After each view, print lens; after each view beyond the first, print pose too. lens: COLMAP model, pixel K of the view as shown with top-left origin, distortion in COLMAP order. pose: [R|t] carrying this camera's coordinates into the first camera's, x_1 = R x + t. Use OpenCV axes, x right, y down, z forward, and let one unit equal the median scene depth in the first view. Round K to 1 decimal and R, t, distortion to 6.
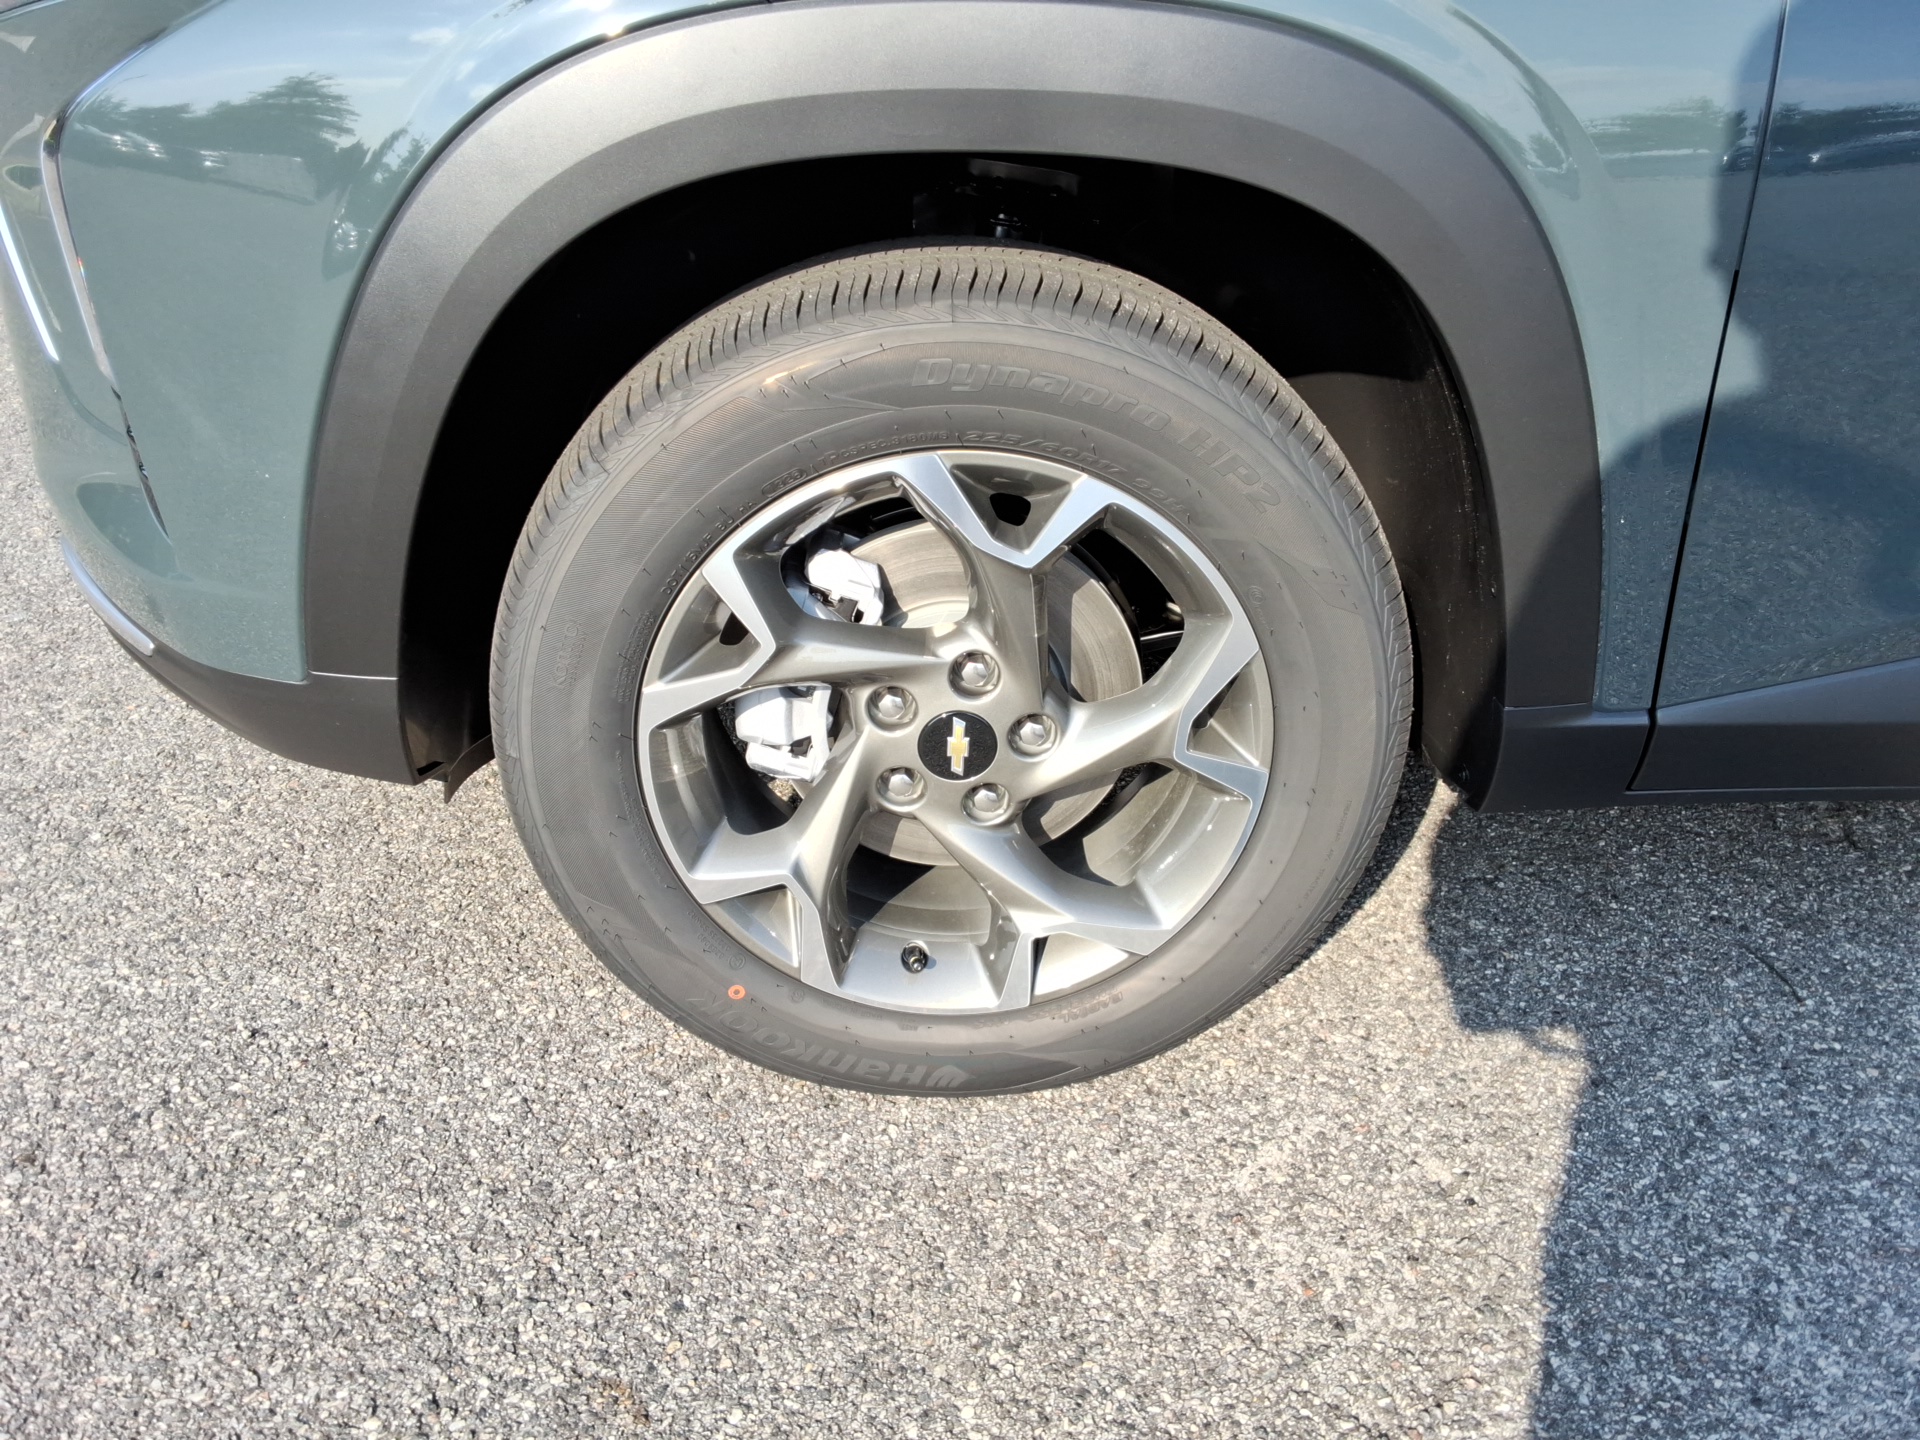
lens RADIAL K [[1523.1, 0, 964.1], [0, 1523.1, 706.7], [0, 0, 1]] dist [0.110708, -0.152554]
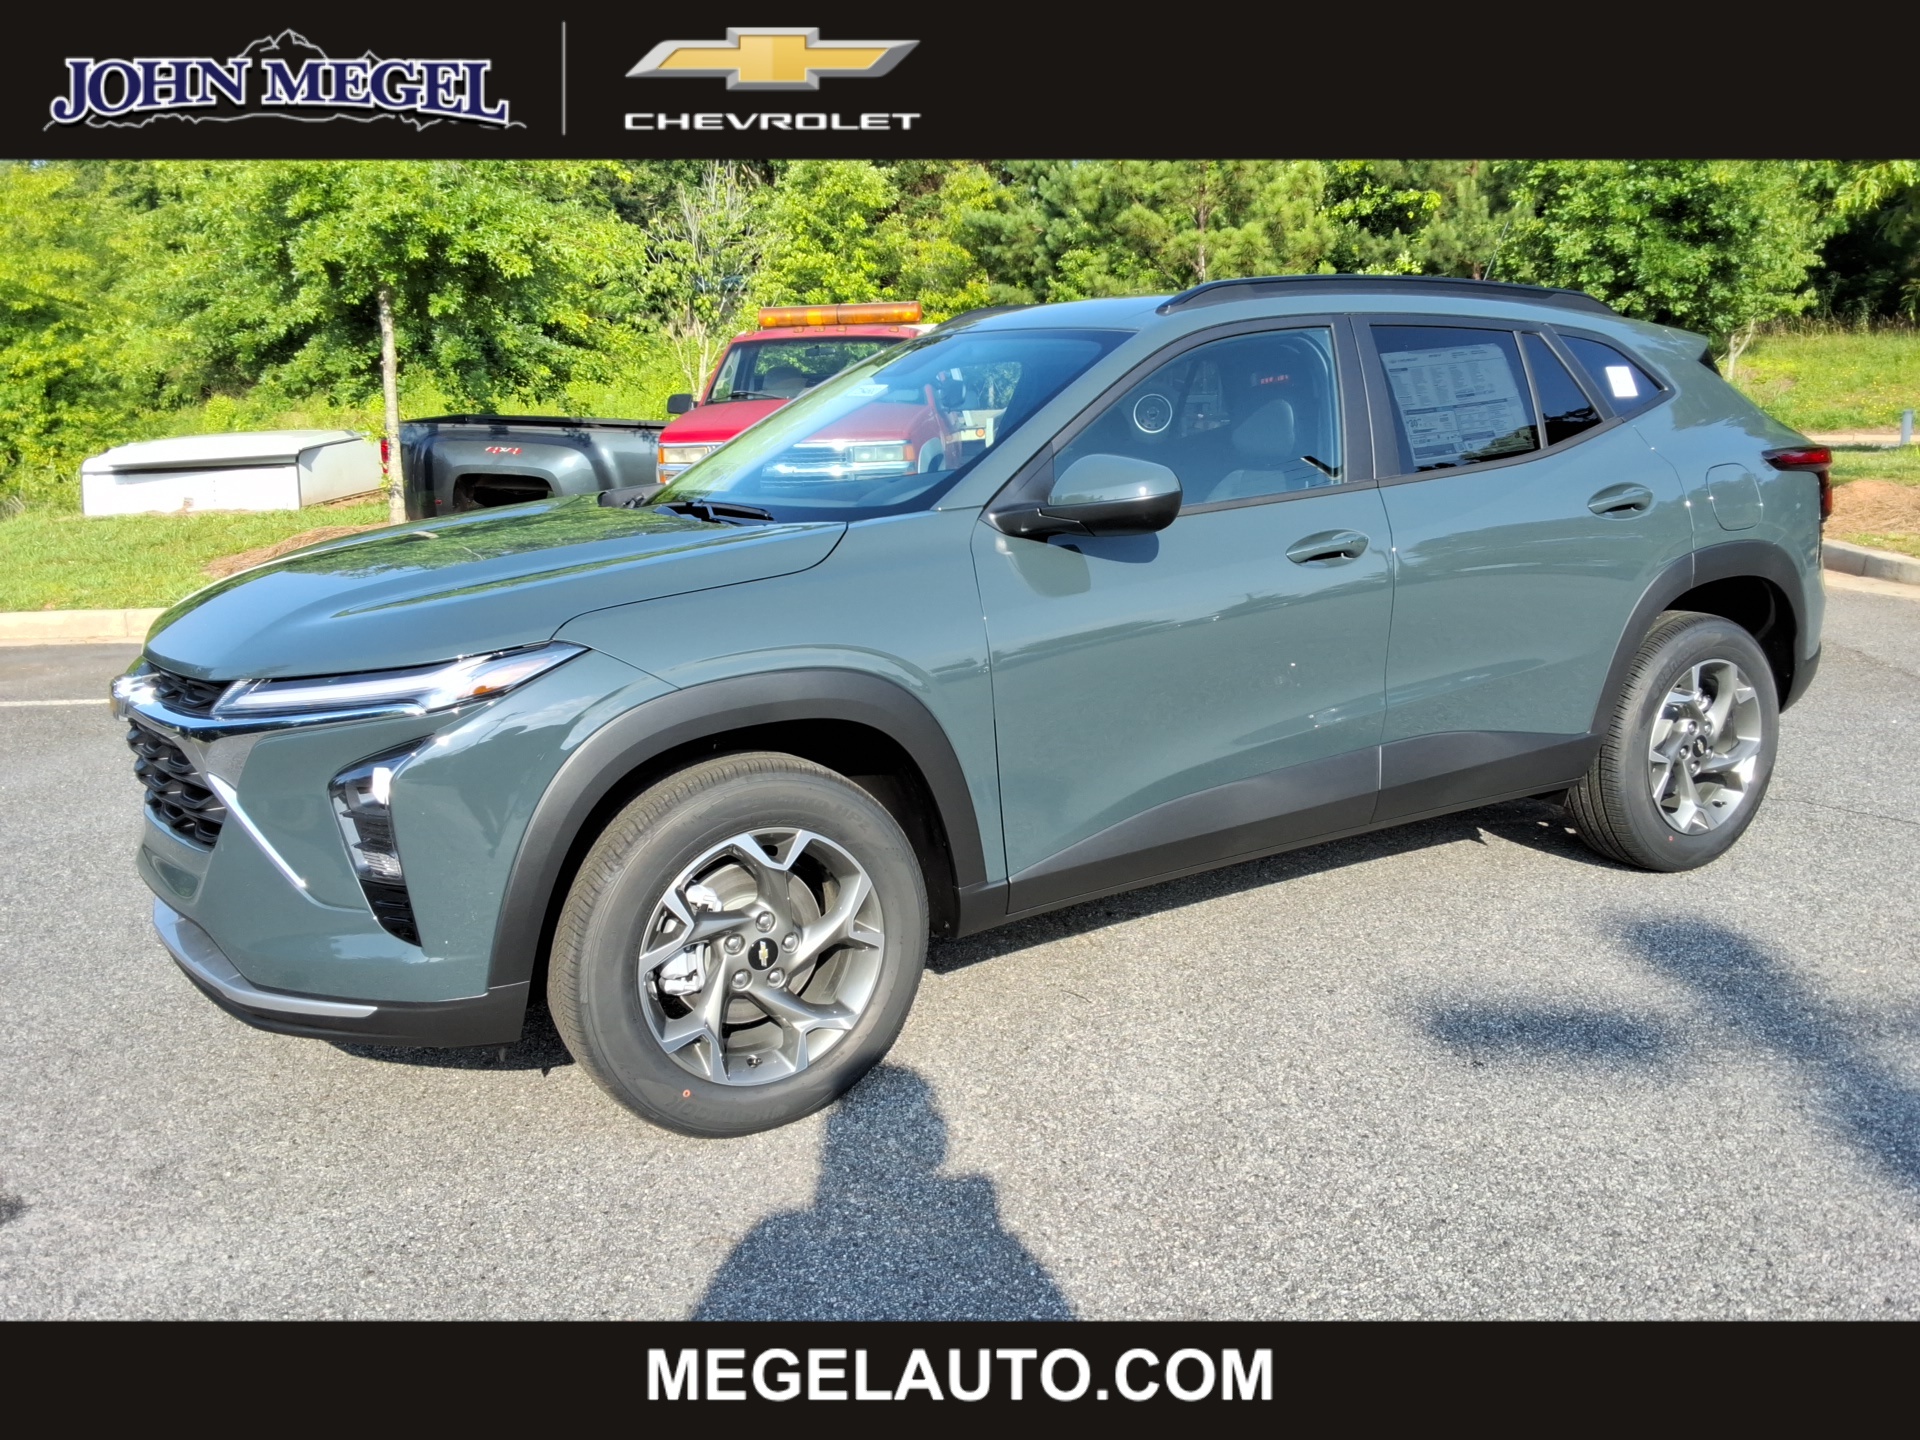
lens RADIAL K [[1553.9, 0, 970.9], [0, 1553.9, 713.4], [0, 0, 1]] dist [0.135378, -0.211856]
pose [[0.869894, -0.164810, 0.464889, -0.786980], [0.269476, 0.948226, -0.168080, 0.165776], [-0.413119, 0.271488, 0.869268, -1.332270]]
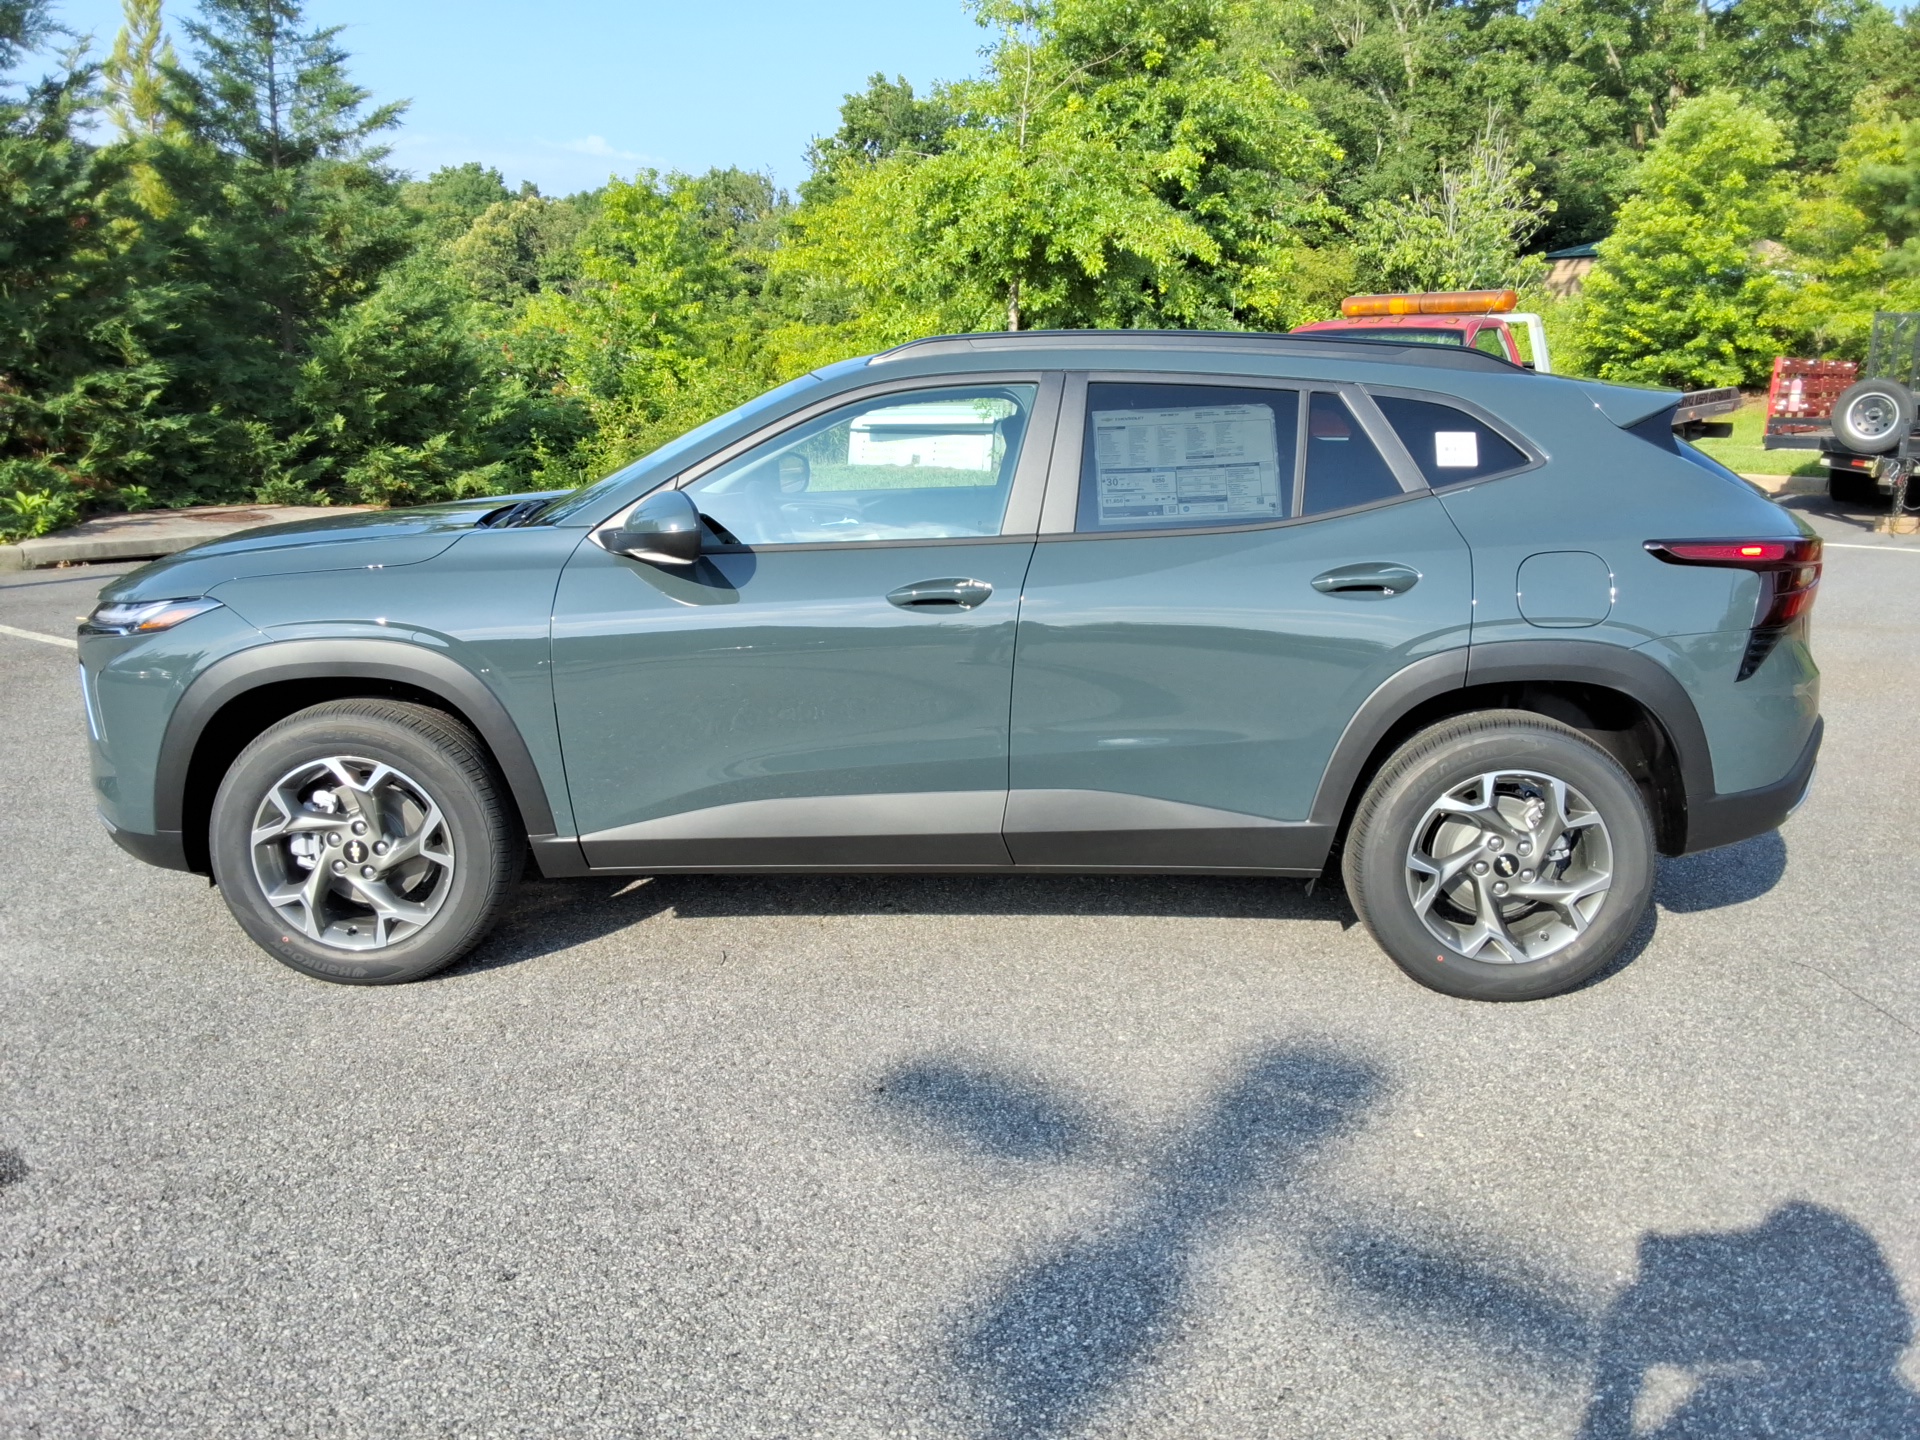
lens RADIAL K [[1571.1, 0, 963.9], [0, 1571.1, 688.1], [0, 0, 1]] dist [0.102866, -0.165144]
pose [[0.997097, -0.025436, -0.071771, 1.468301], [0.007366, 0.970357, -0.241565, 0.492977], [0.075788, 0.240335, 0.967727, -2.116833]]
